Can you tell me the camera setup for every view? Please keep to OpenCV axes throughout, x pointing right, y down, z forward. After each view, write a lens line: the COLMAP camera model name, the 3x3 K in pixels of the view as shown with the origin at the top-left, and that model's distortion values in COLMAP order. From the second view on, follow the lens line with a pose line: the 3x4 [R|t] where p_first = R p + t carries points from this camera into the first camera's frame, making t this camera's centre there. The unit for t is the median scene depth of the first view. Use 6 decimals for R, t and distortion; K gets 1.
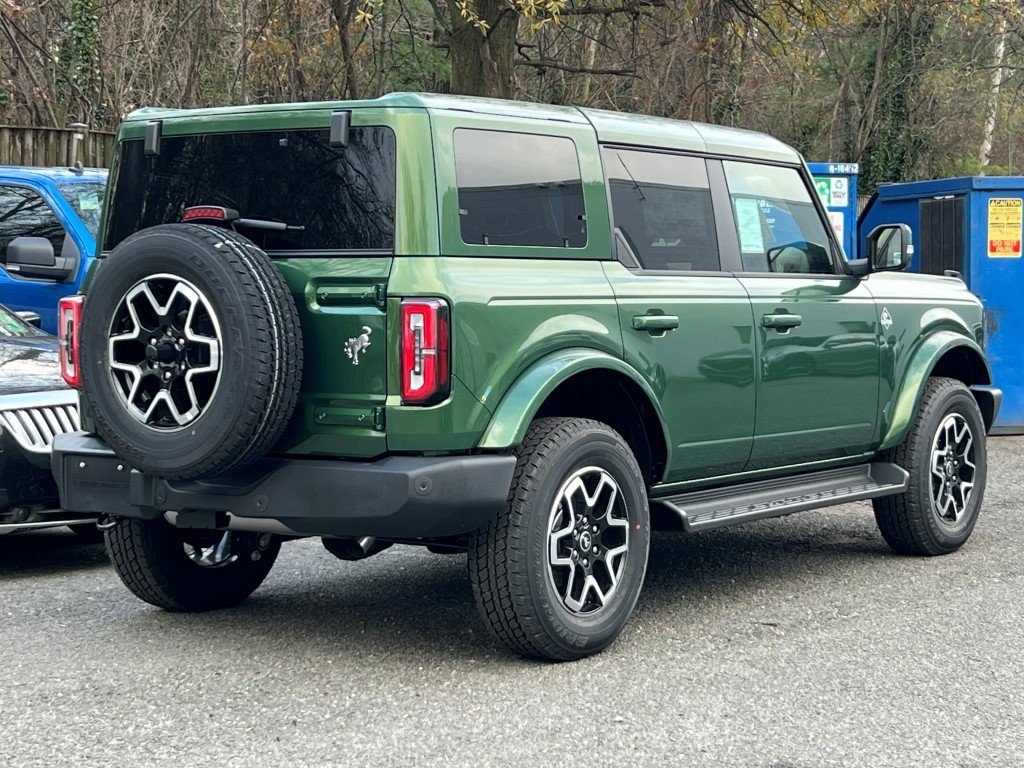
lens RADIAL K [[2048.1, 0, 511.2], [0, 2048.1, 386.9], [0, 0, 1]] dist [0.184214, 0.000000]
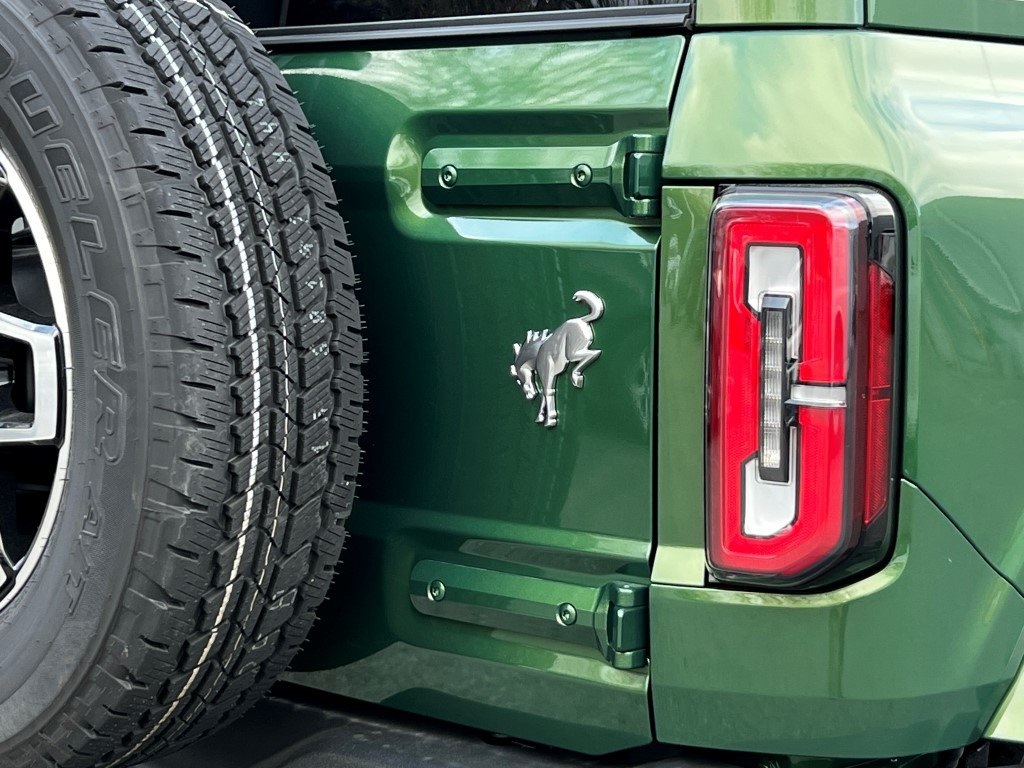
lens RADIAL K [[2048.1, 0, 508.2], [0, 2048.1, 386.1], [0, 0, 1]] dist [0.184214, 0.000000]
pose [[0.989378, 0.020000, -0.143981, -0.041307], [-0.012449, 0.998509, 0.053153, -0.031220], [0.144829, -0.050796, 0.988152, 0.729726]]
